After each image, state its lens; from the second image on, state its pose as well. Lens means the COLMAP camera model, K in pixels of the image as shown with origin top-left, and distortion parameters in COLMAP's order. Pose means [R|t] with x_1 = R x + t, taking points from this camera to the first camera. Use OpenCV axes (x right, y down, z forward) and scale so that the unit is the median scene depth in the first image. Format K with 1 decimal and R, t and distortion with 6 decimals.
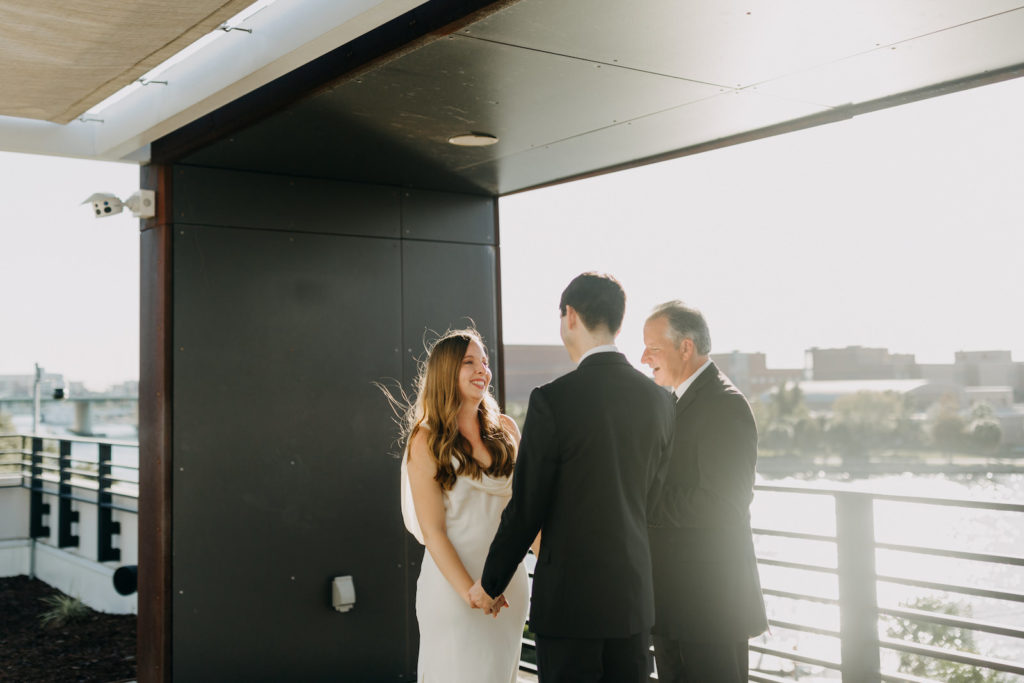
lens RADIAL K [[1038.3, 0, 485.3], [0, 1038.3, 314.5], [0, 0, 1]] dist [-0.014599, 0.002679]
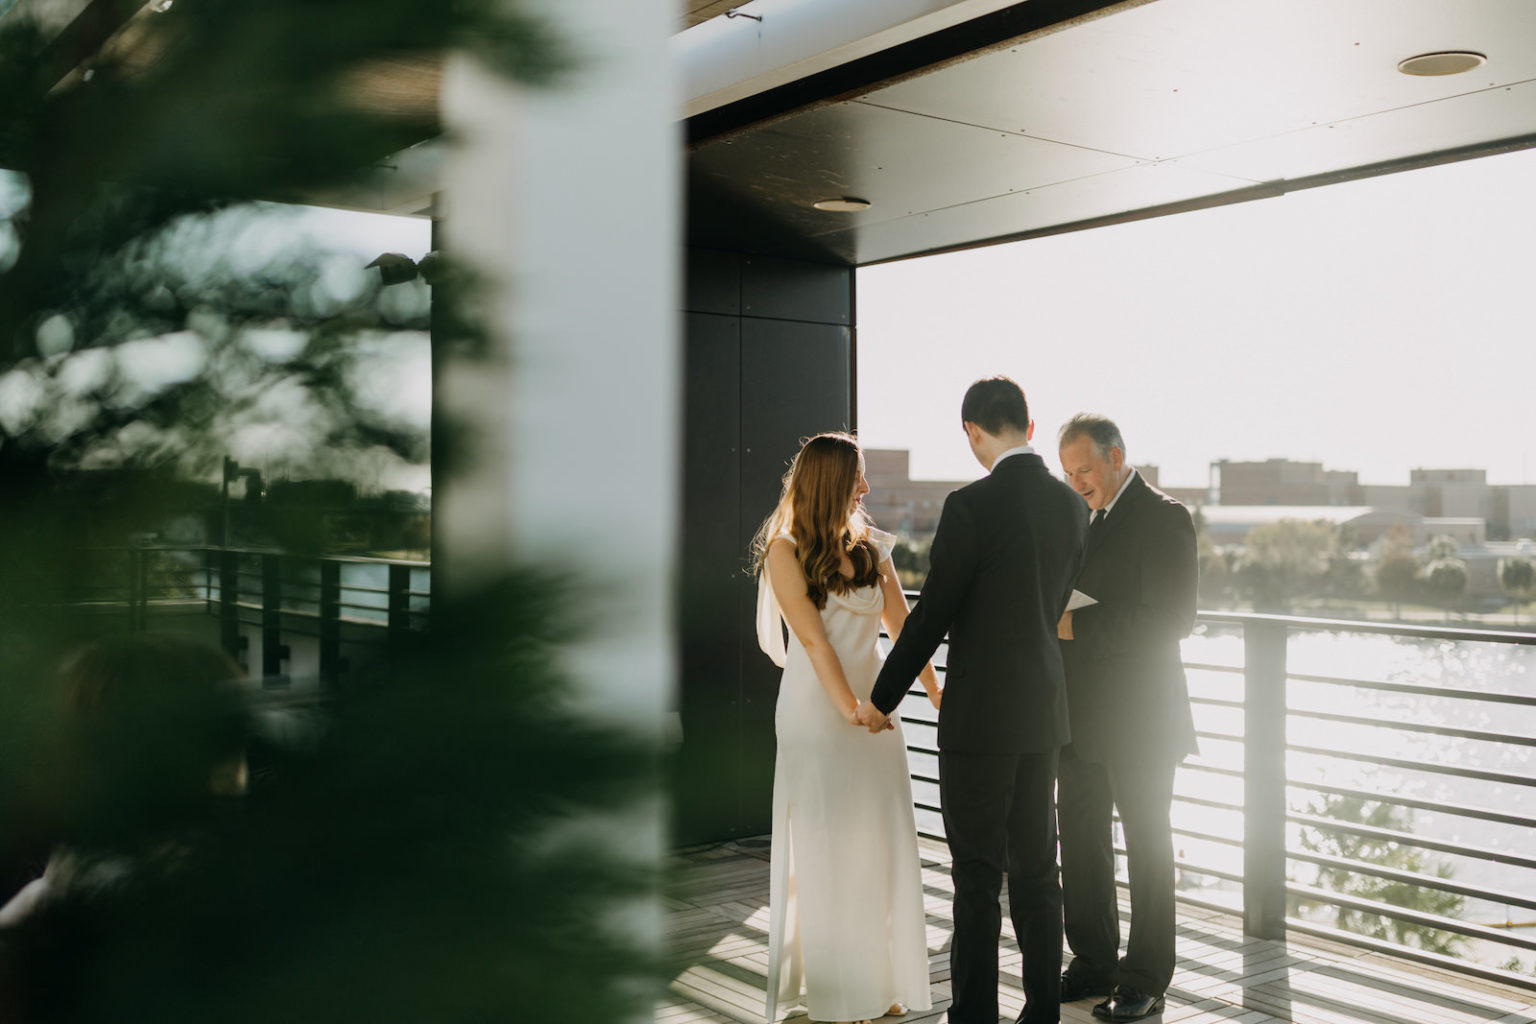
lens RADIAL K [[1544.7, 0, 768.0], [0, 1544.7, 512.0], [0, 0, 1]] dist [-0.003786, -0.017469]
pose [[0.999524, 0.020658, 0.022905, -0.034520], [-0.022225, 0.997271, 0.070402, -0.001579], [-0.021388, -0.070878, 0.997256, -0.101644]]
